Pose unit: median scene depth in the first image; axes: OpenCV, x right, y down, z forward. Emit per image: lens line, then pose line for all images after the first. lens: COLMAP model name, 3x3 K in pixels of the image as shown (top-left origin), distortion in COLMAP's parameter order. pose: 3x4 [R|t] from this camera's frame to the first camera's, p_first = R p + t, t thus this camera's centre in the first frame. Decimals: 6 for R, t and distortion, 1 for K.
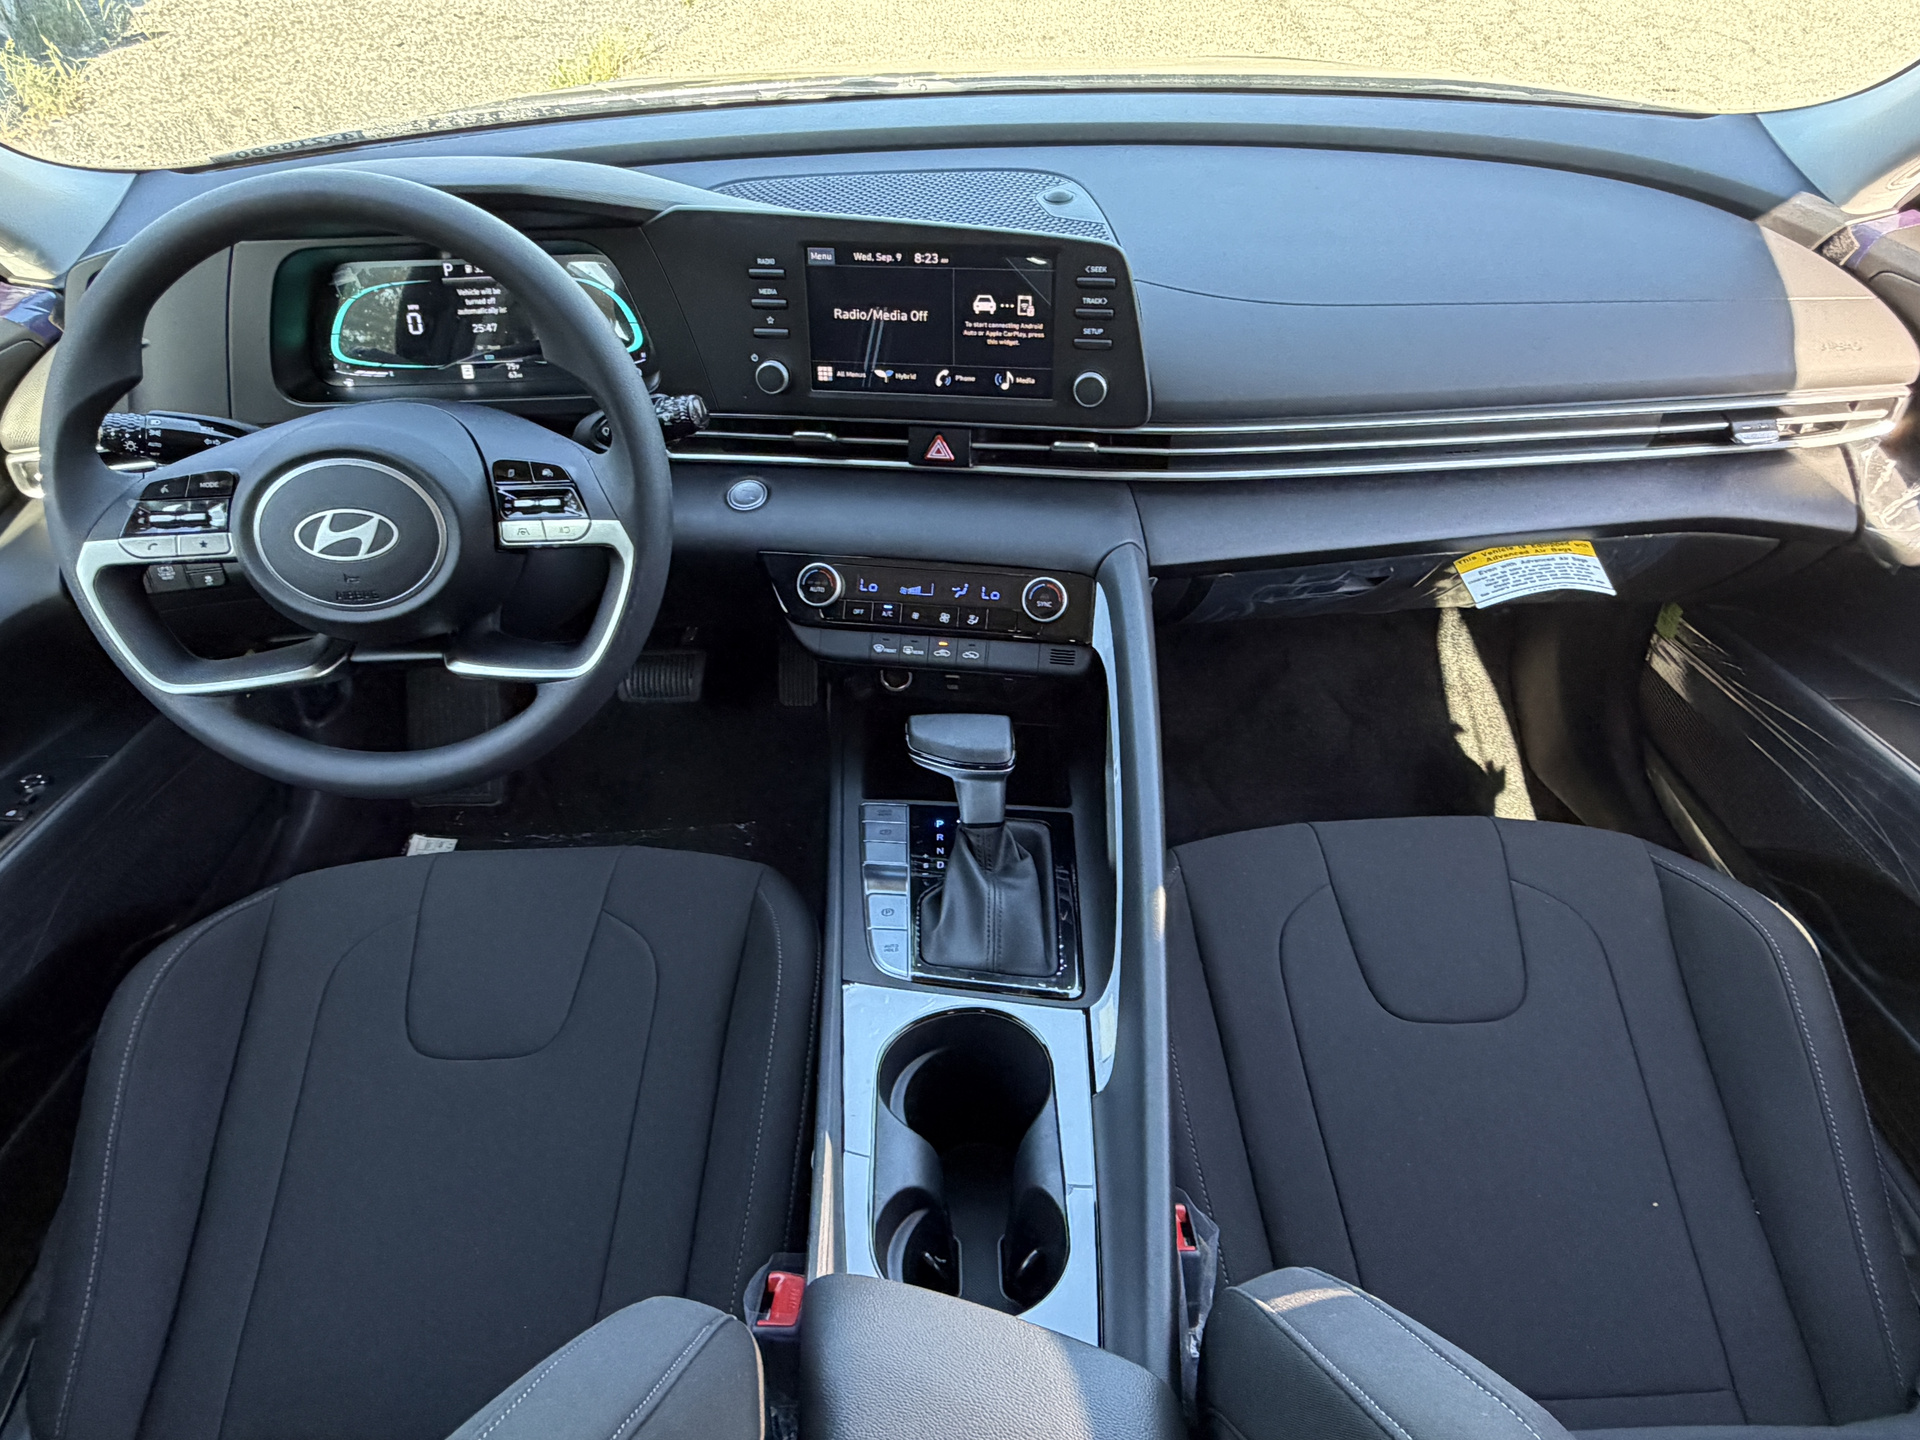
lens RADIAL K [[1274.3, 0, 932.1], [0, 1274.3, 723.5], [0, 0, 1]] dist [0.005459, -0.007288]
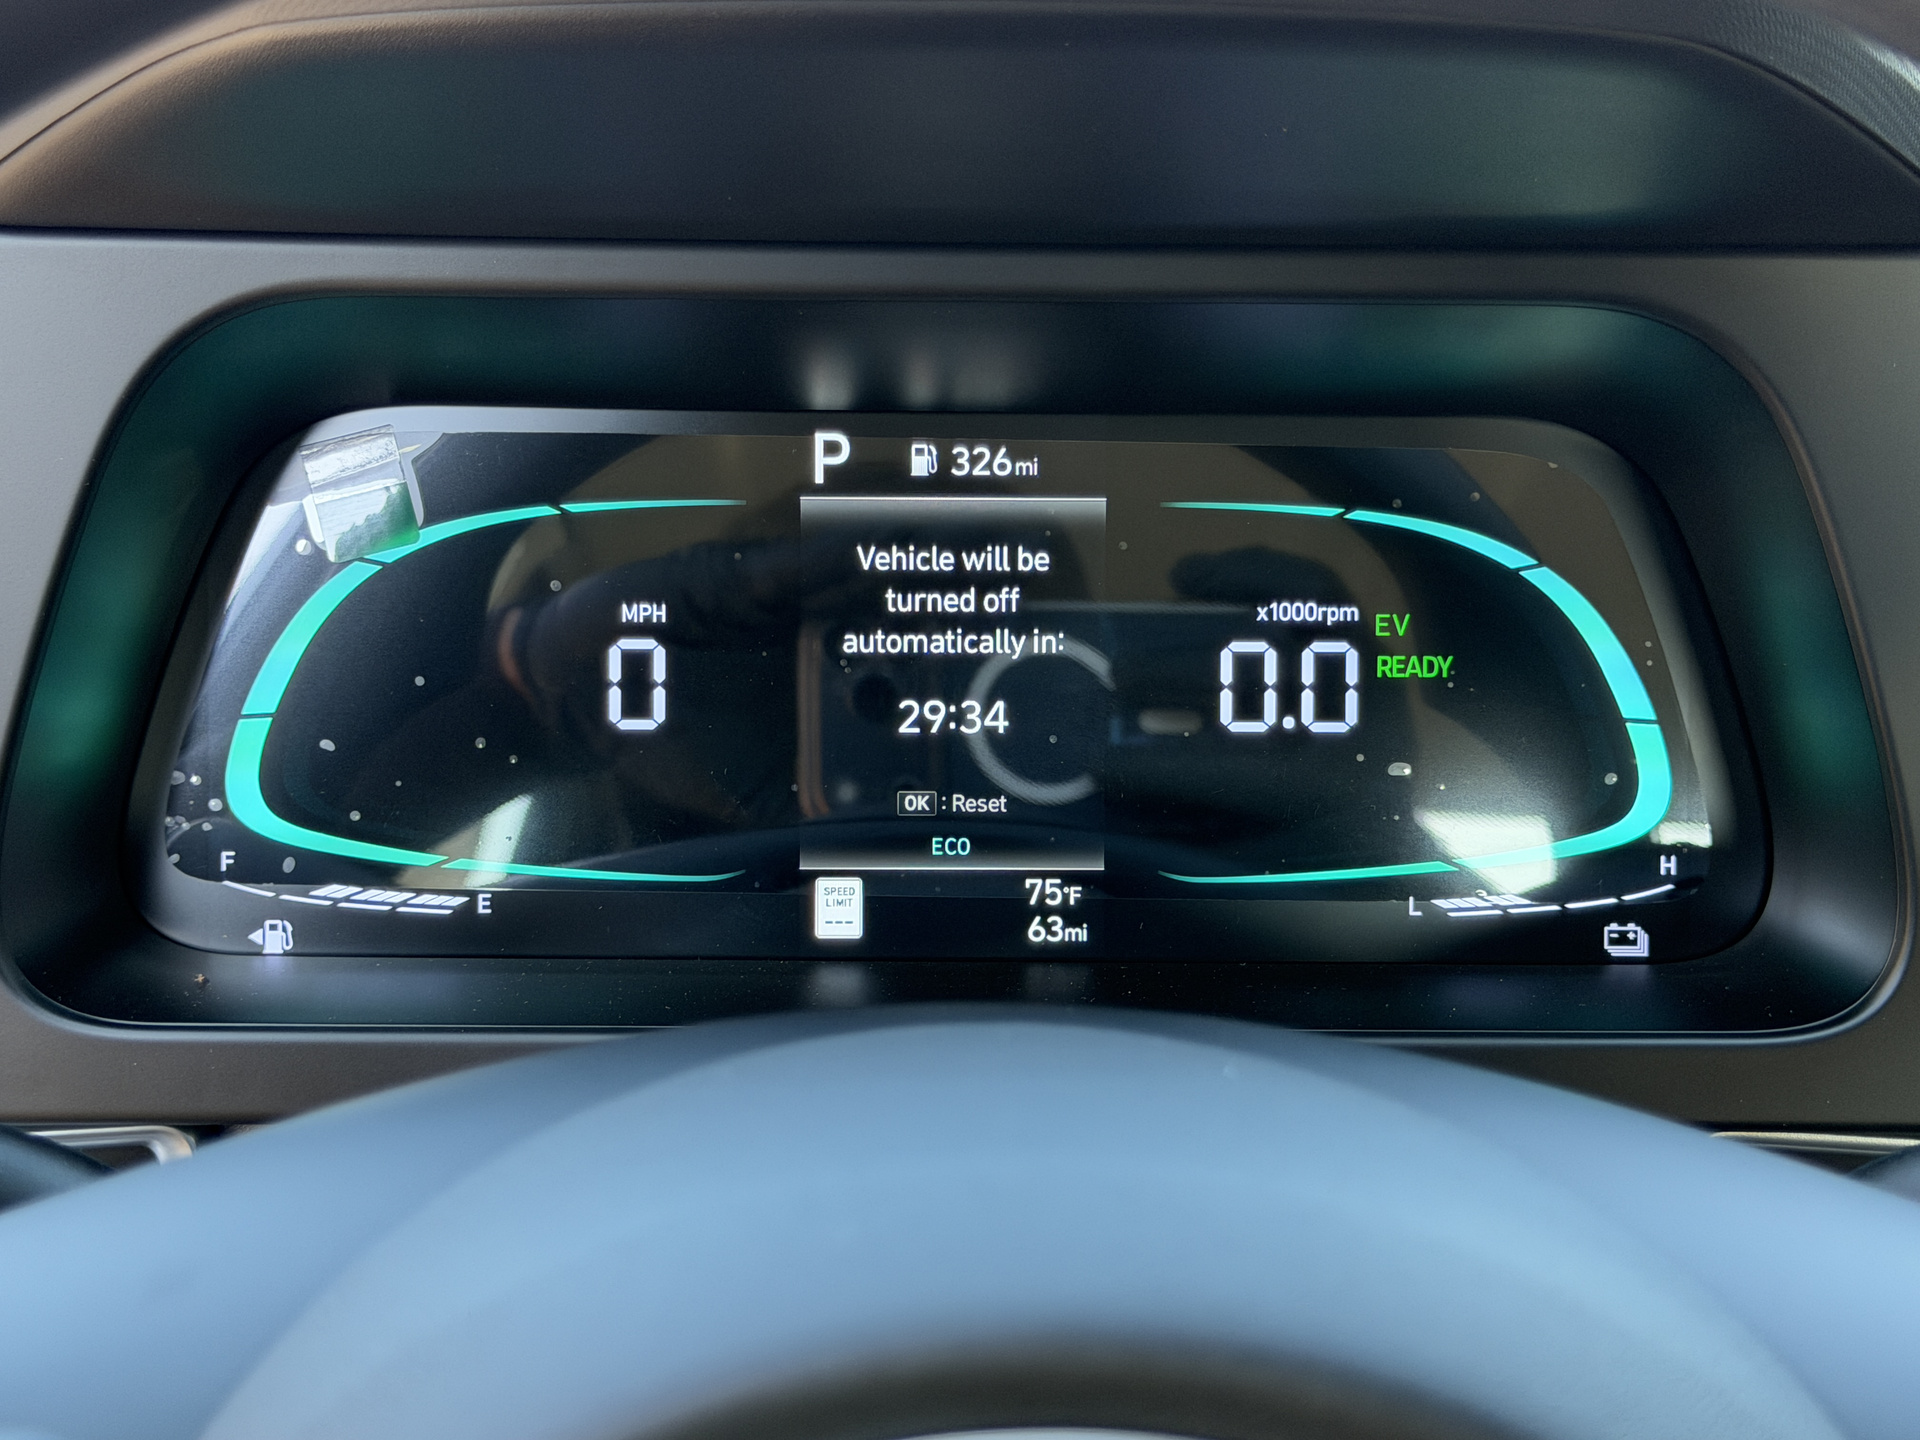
lens RADIAL K [[2914.0, 0, 957.7], [0, 2914.0, 716.3], [0, 0, 1]] dist [0.133984, 0.000000]
pose [[0.998984, 0.039988, 0.020770, -0.382265], [-0.030403, 0.938372, -0.344286, -0.147753], [-0.033257, 0.343305, 0.938635, 0.566187]]
